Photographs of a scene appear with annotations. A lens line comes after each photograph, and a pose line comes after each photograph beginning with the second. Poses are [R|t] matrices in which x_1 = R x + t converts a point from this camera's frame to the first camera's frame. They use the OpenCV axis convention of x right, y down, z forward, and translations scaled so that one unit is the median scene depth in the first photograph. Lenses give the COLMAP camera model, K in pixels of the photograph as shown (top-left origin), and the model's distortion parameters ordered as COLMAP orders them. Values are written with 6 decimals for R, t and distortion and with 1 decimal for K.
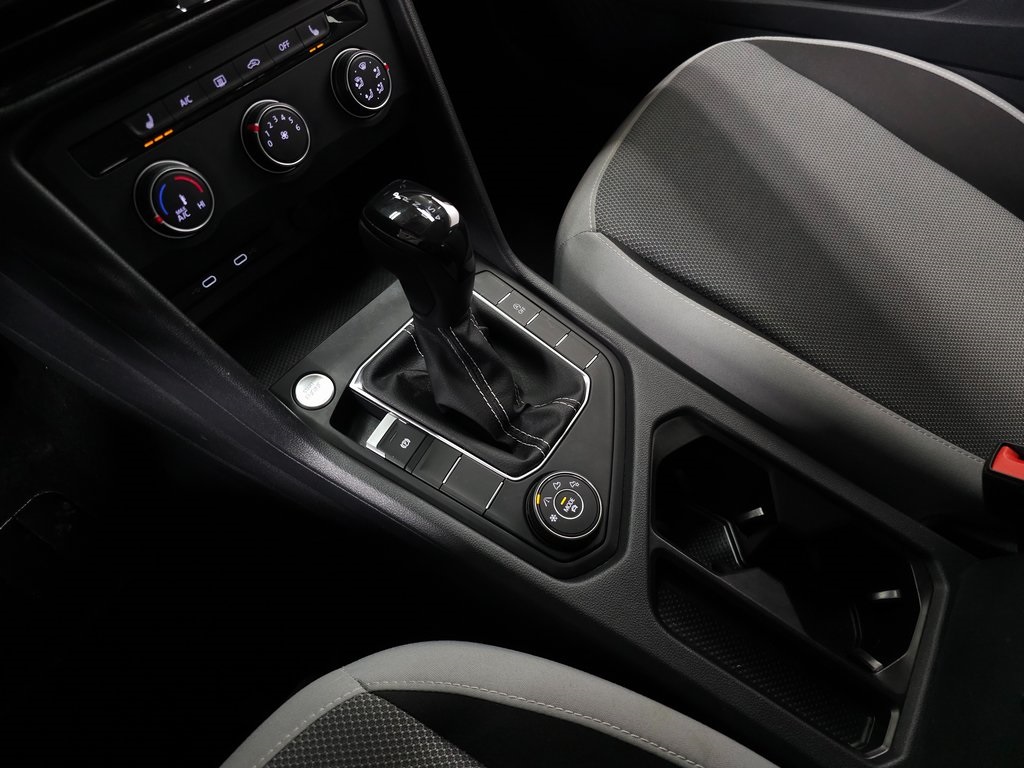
lens RADIAL K [[692.1, 0, 512.1], [0, 692.1, 380.3], [0, 0, 1]] dist [0.072009, -0.106984]
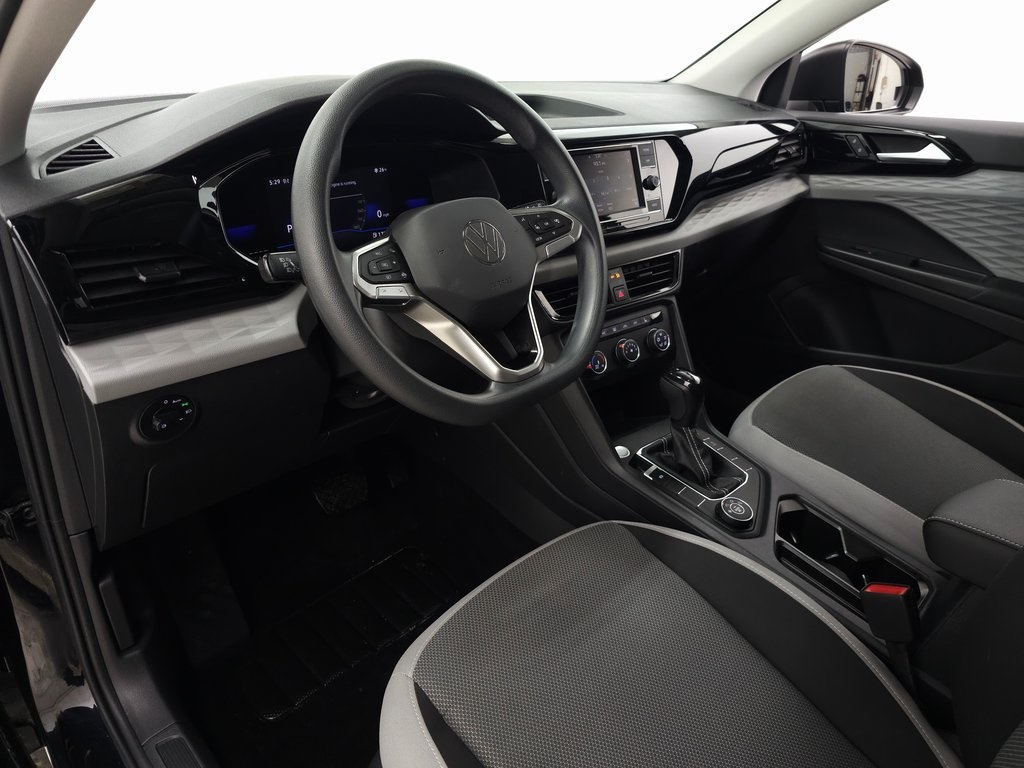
lens RADIAL K [[692.1, 0, 512.1], [0, 692.1, 380.3], [0, 0, 1]] dist [0.072009, -0.106984]
pose [[0.970383, 0.112758, -0.213641, -0.179264], [-0.201781, 0.864586, -0.460191, 0.963928], [0.132821, 0.489670, 0.861732, -1.161929]]
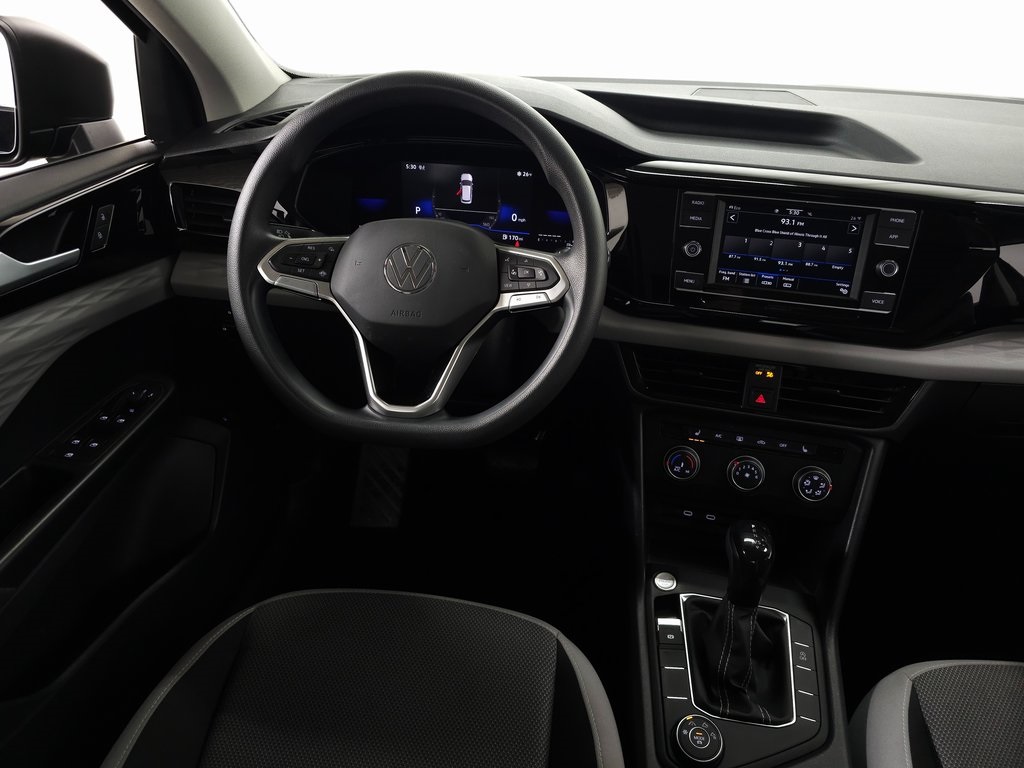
lens RADIAL K [[692.1, 0, 512.1], [0, 692.1, 380.3], [0, 0, 1]] dist [0.072009, -0.106984]
pose [[0.406820, 0.464931, -0.786344, 0.754289], [-0.757882, 0.652361, -0.006382, -0.014302], [0.510013, 0.598552, 0.617756, -0.639984]]
